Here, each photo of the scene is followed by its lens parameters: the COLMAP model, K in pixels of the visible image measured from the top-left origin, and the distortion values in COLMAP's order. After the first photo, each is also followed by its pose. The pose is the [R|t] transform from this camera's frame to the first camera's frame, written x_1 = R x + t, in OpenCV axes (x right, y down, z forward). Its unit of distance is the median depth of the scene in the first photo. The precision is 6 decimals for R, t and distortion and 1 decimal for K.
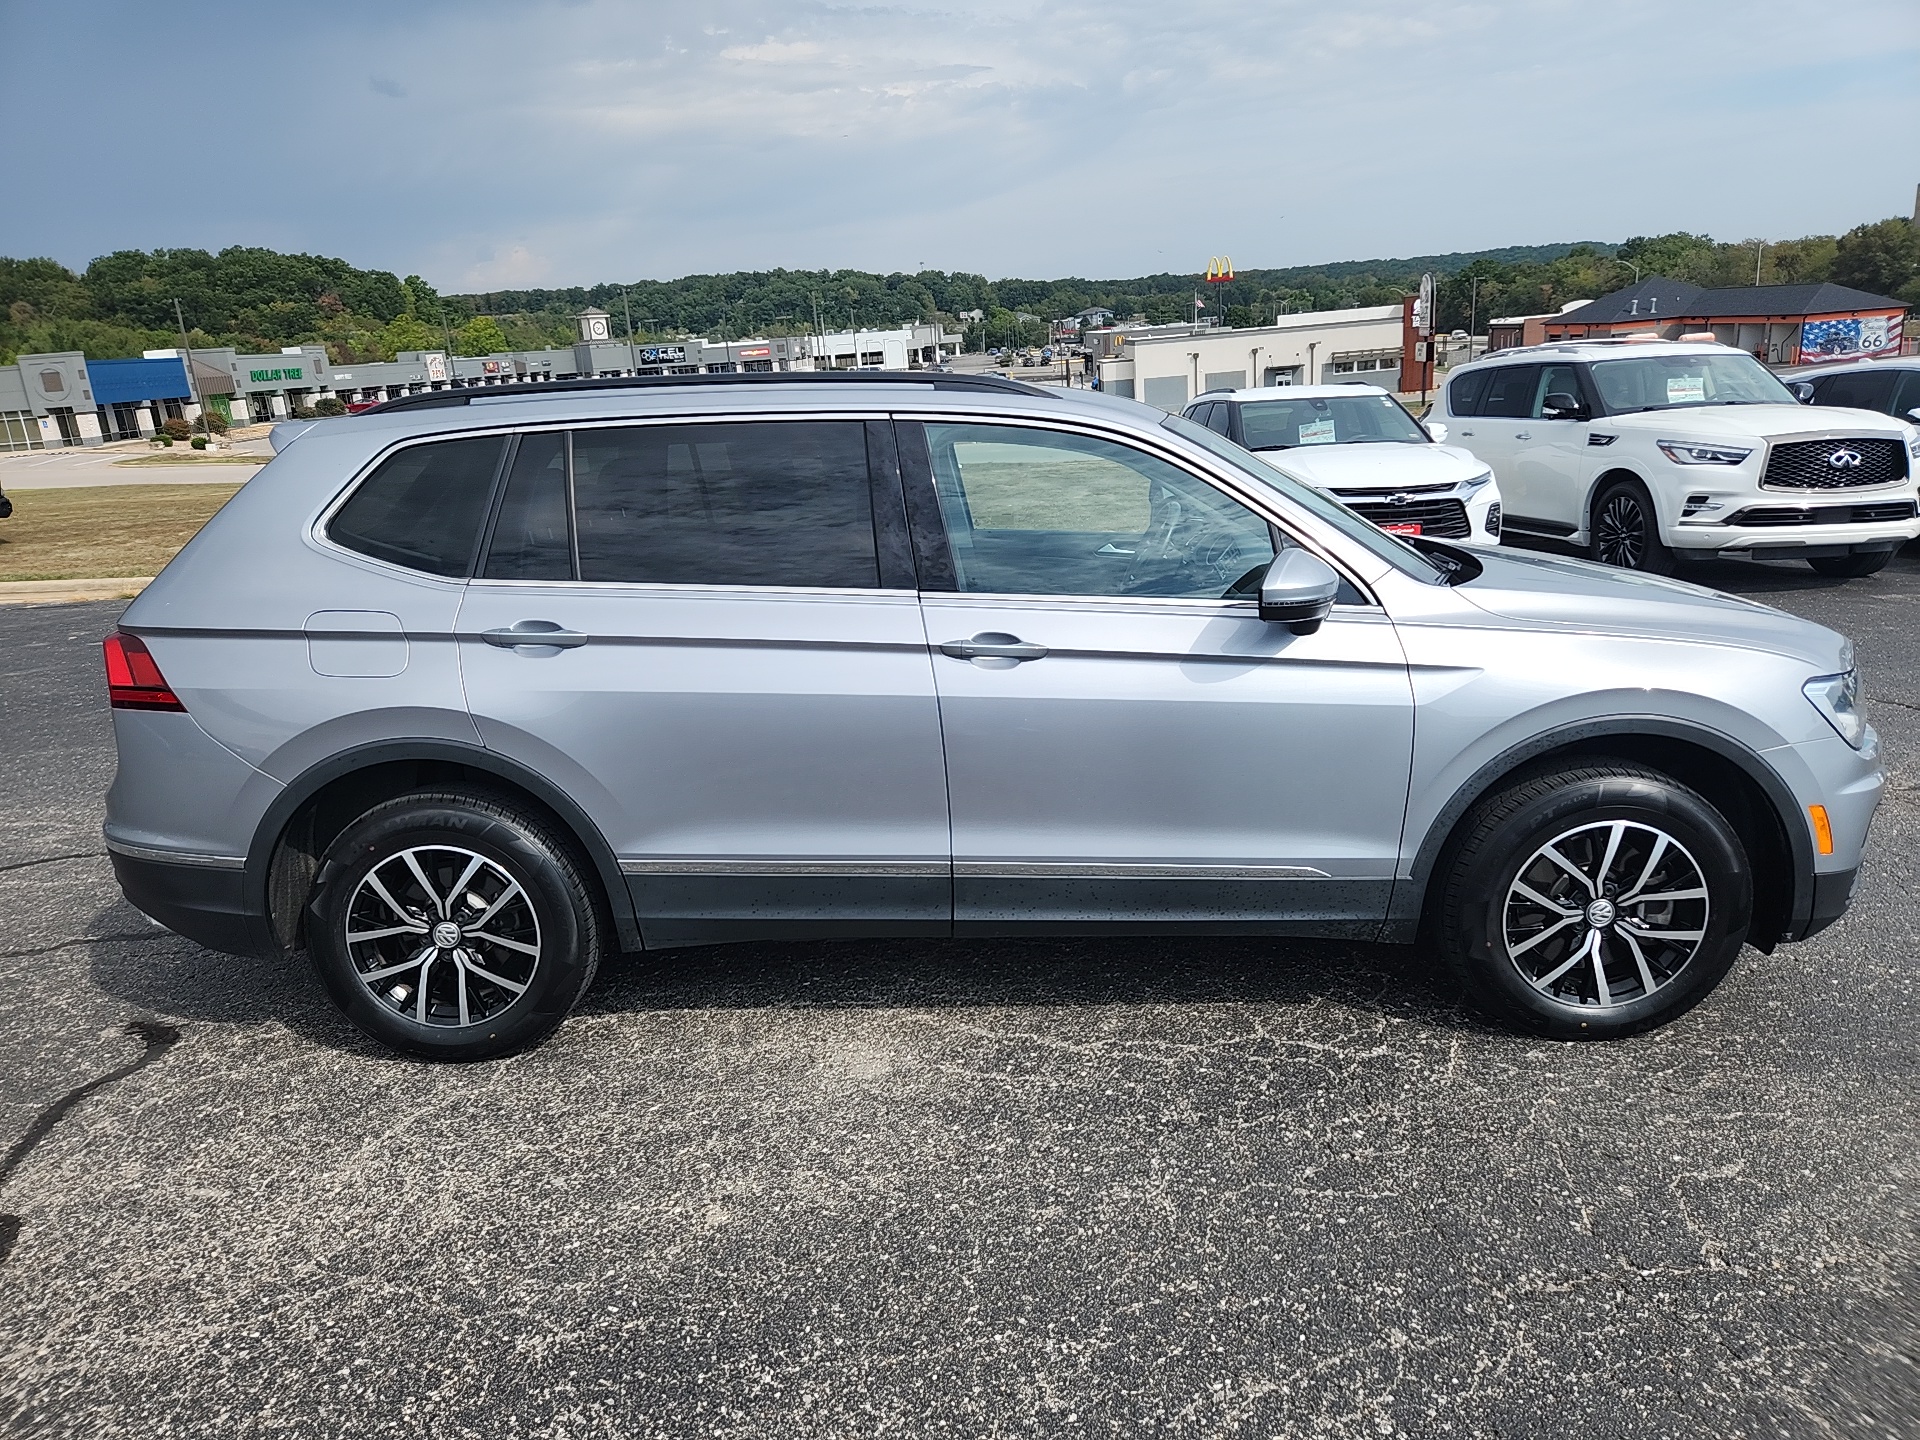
lens RADIAL K [[1274.1, 0, 965.1], [0, 1274.1, 722.9], [0, 0, 1]] dist [0.076980, -0.068374]
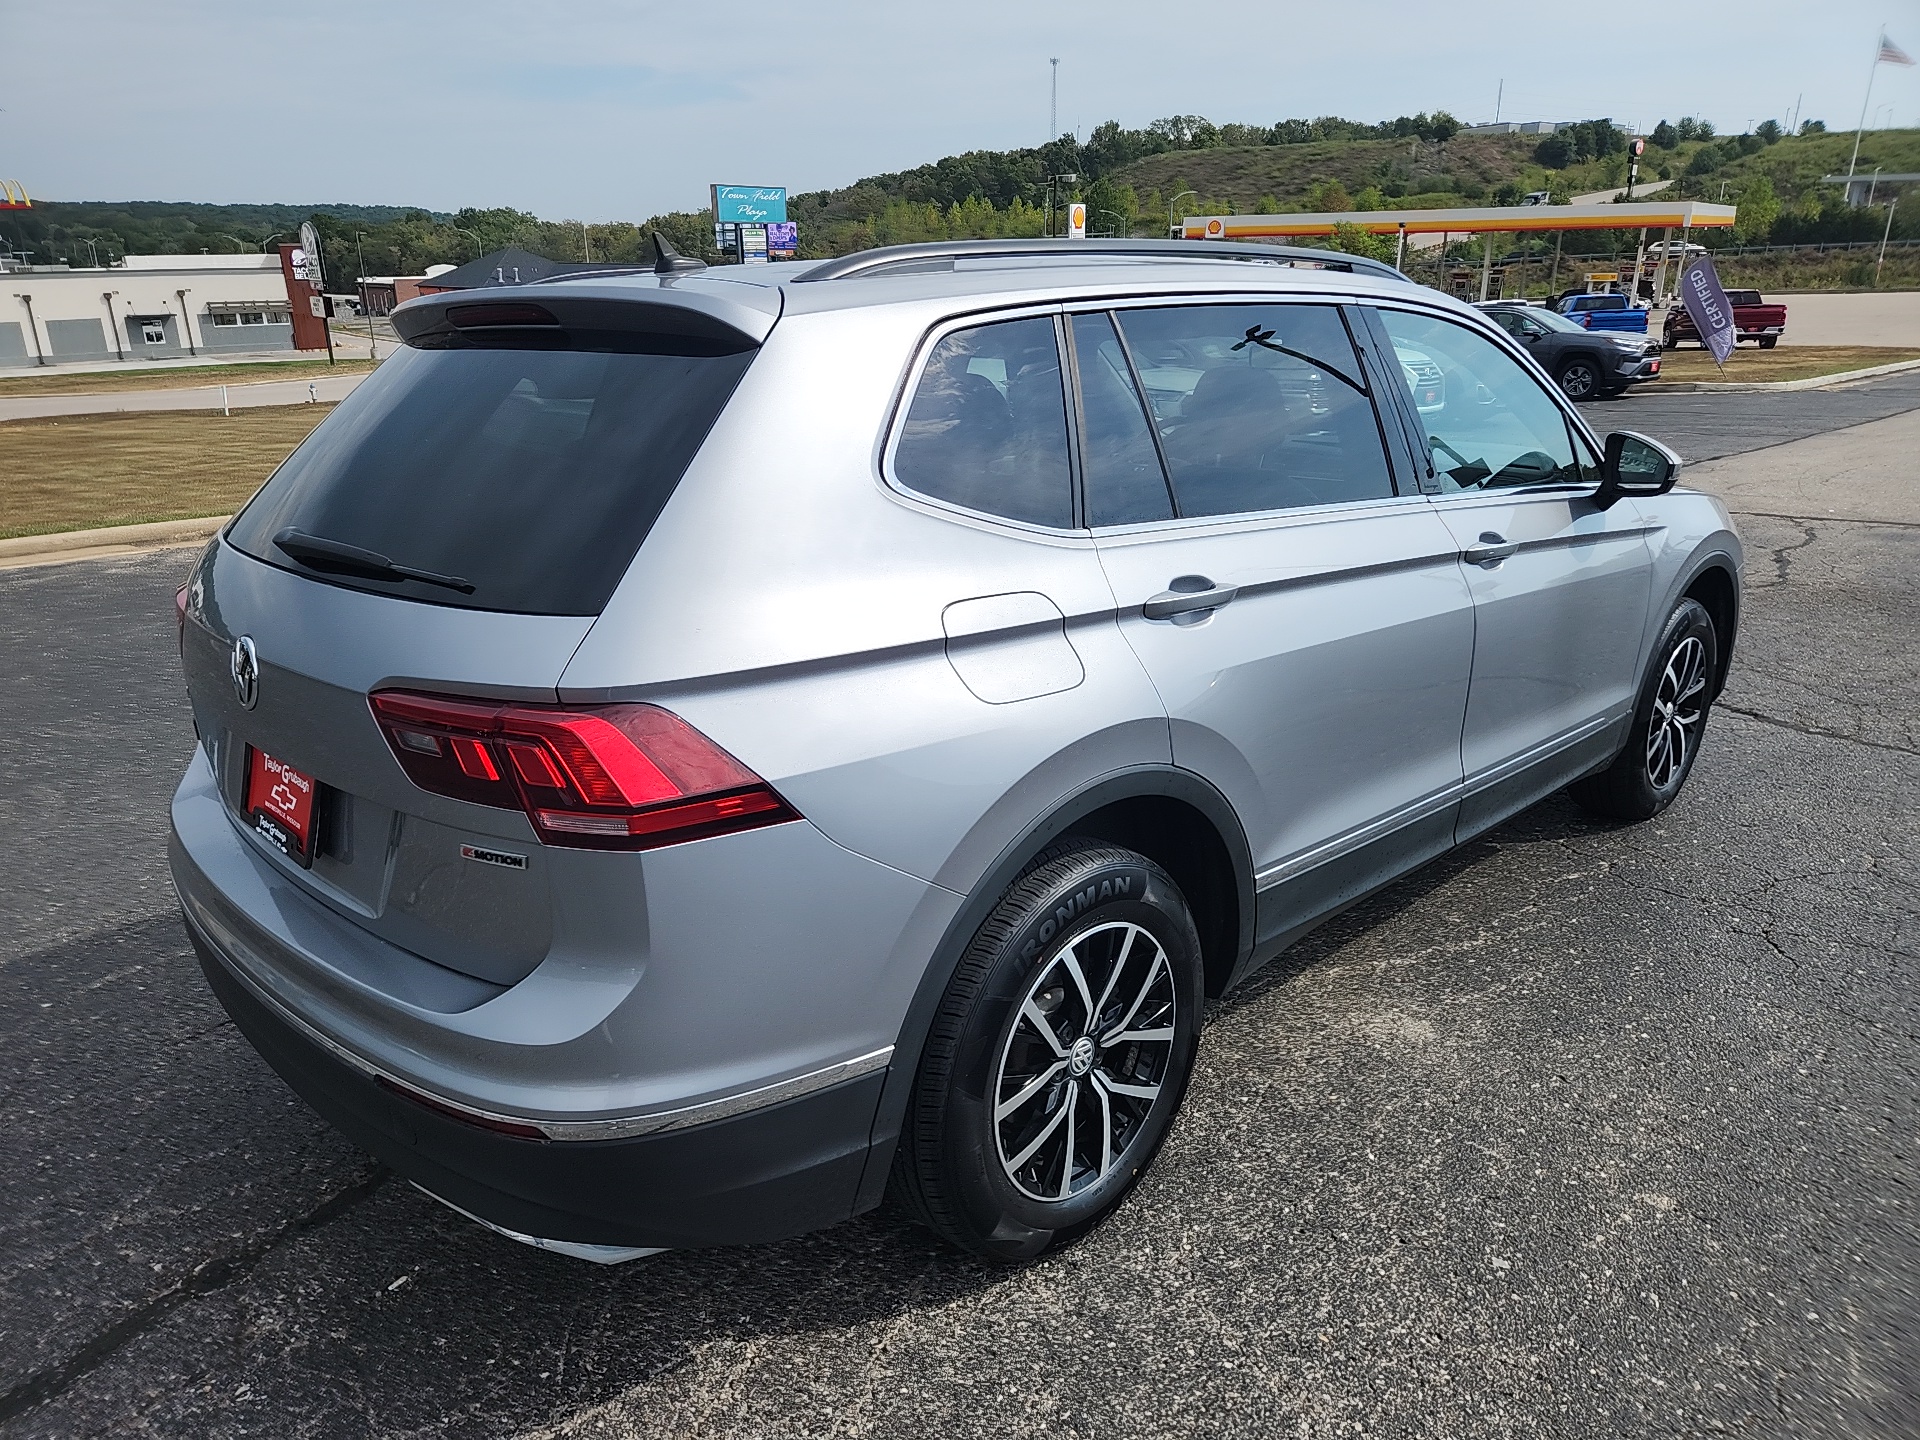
lens RADIAL K [[1276.3, 0, 922.1], [0, 1276.3, 716.4], [0, 0, 1]] dist [0.075025, -0.068494]
pose [[0.708768, -0.180035, 0.682082, -0.909359], [0.164889, 0.982382, 0.087959, -0.086359], [-0.685901, 0.050126, 0.725966, 0.569504]]
